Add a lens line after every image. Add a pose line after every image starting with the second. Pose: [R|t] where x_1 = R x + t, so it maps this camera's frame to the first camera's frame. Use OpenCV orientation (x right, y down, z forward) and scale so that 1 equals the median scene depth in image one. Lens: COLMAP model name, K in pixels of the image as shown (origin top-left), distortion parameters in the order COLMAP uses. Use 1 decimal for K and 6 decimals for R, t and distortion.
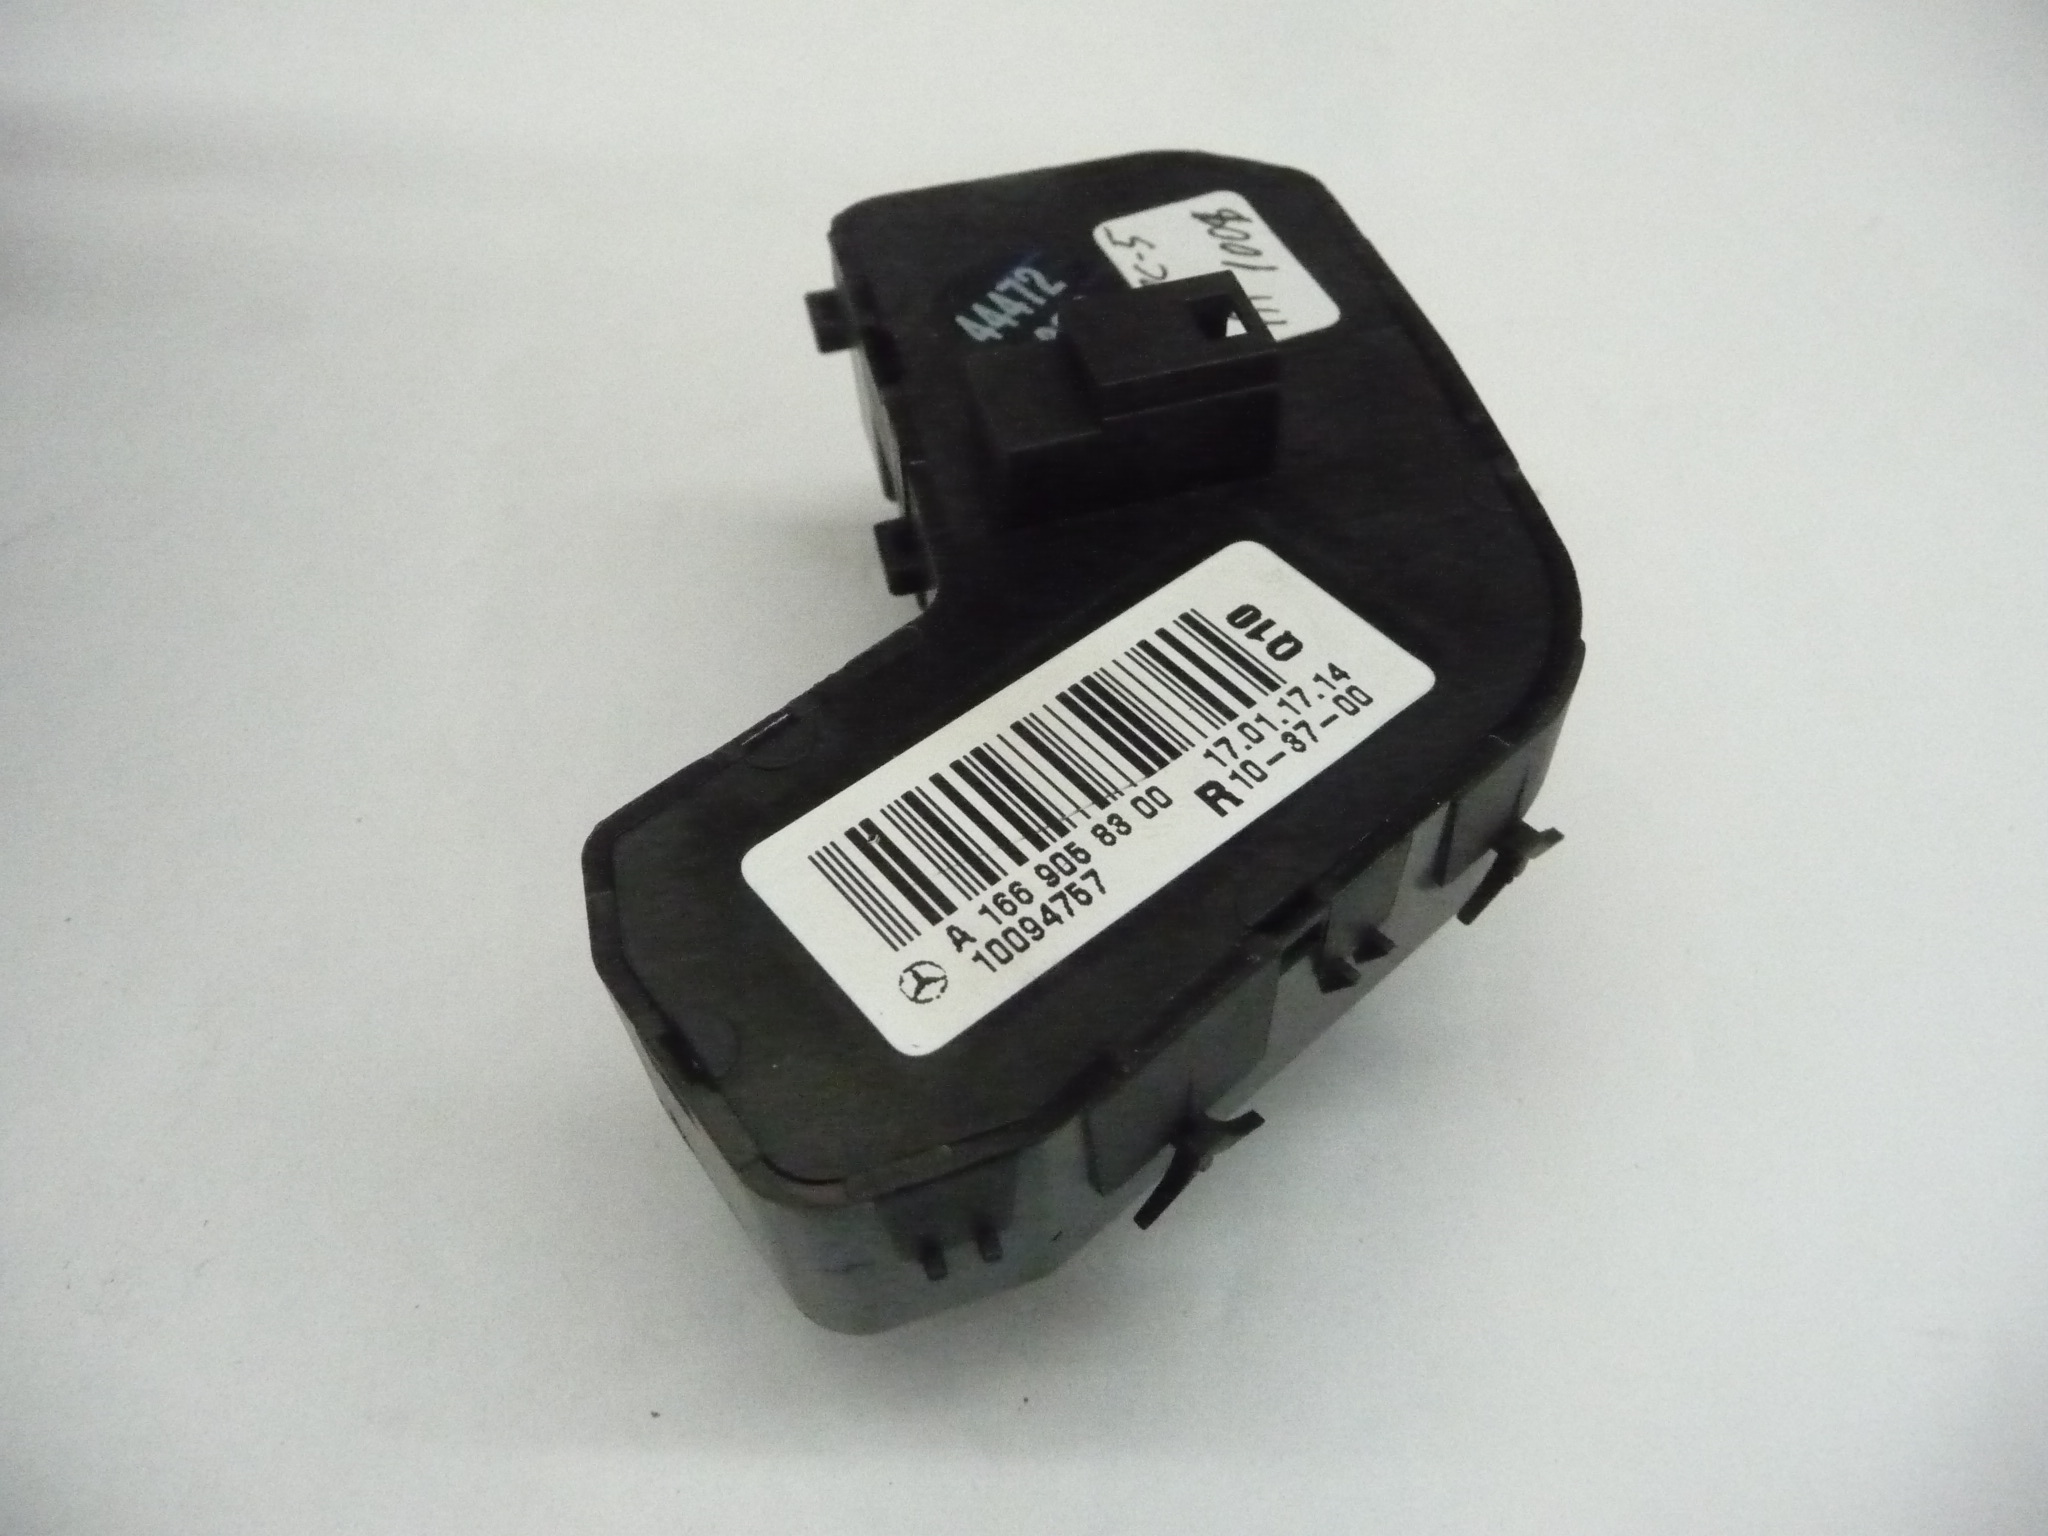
lens RADIAL K [[1684.8, 0, 1021.2], [0, 1684.8, 765.8], [0, 0, 1]] dist [-0.051545, 0.000643]
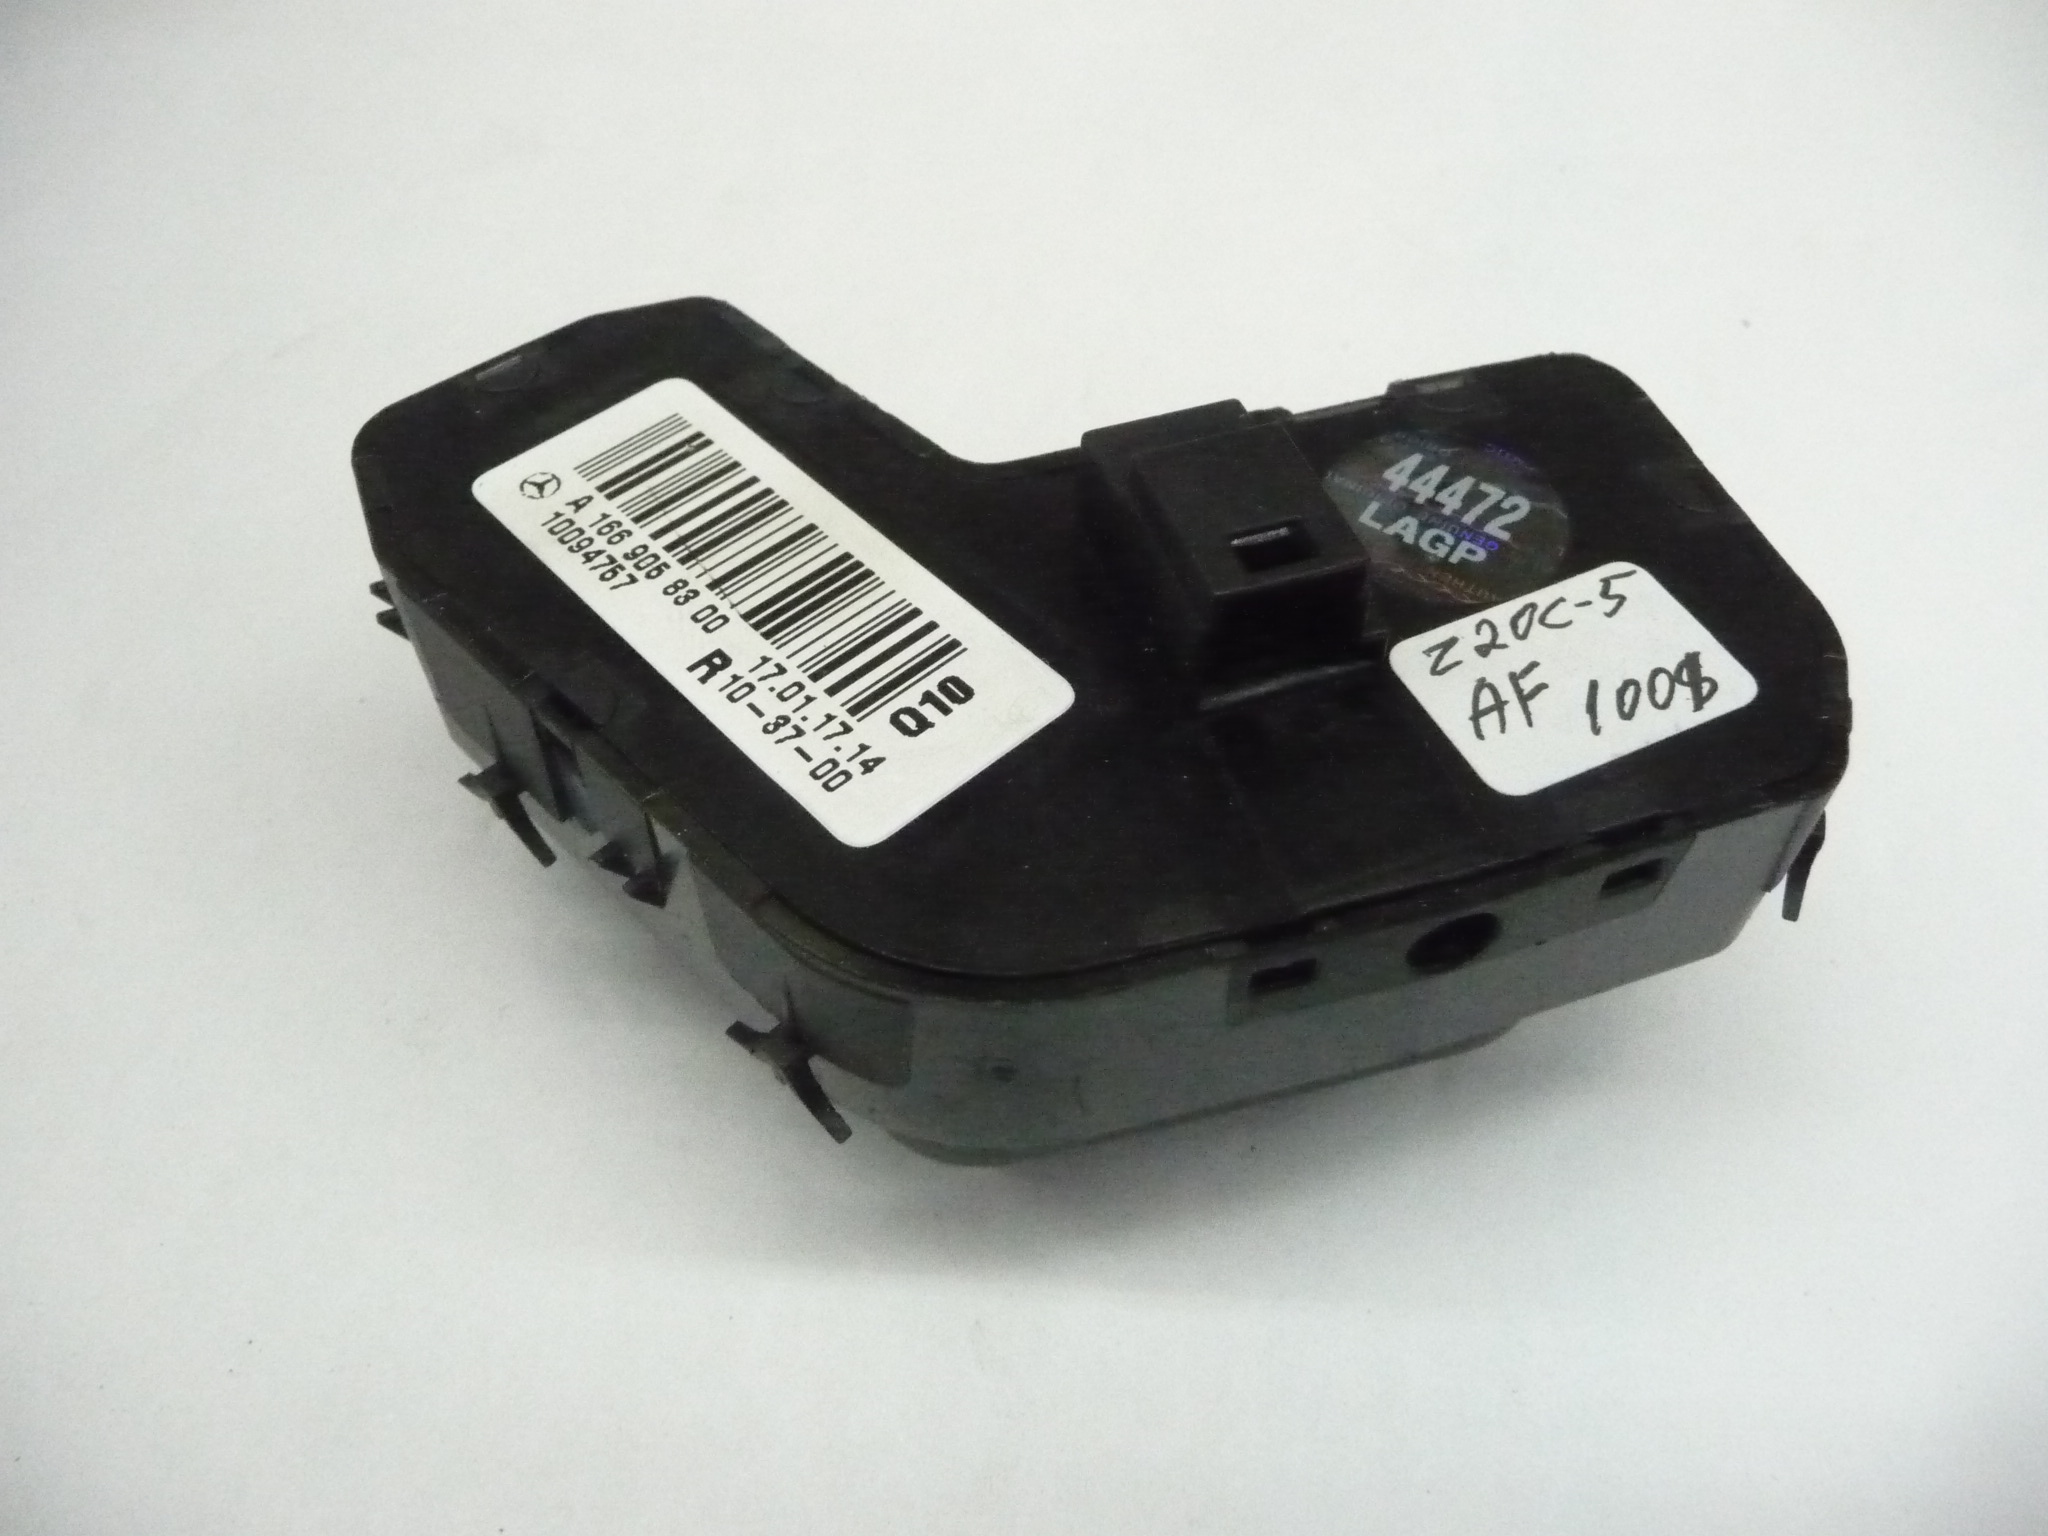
lens RADIAL K [[1684.8, 0, 1021.2], [0, 1684.8, 771.5], [0, 0, 1]] dist [-0.051545, 0.000643]
pose [[0.058796, 0.796579, -0.601669, 0.766115], [-0.784331, 0.409711, 0.465790, -0.558047], [0.617549, 0.444521, 0.648871, 0.469950]]
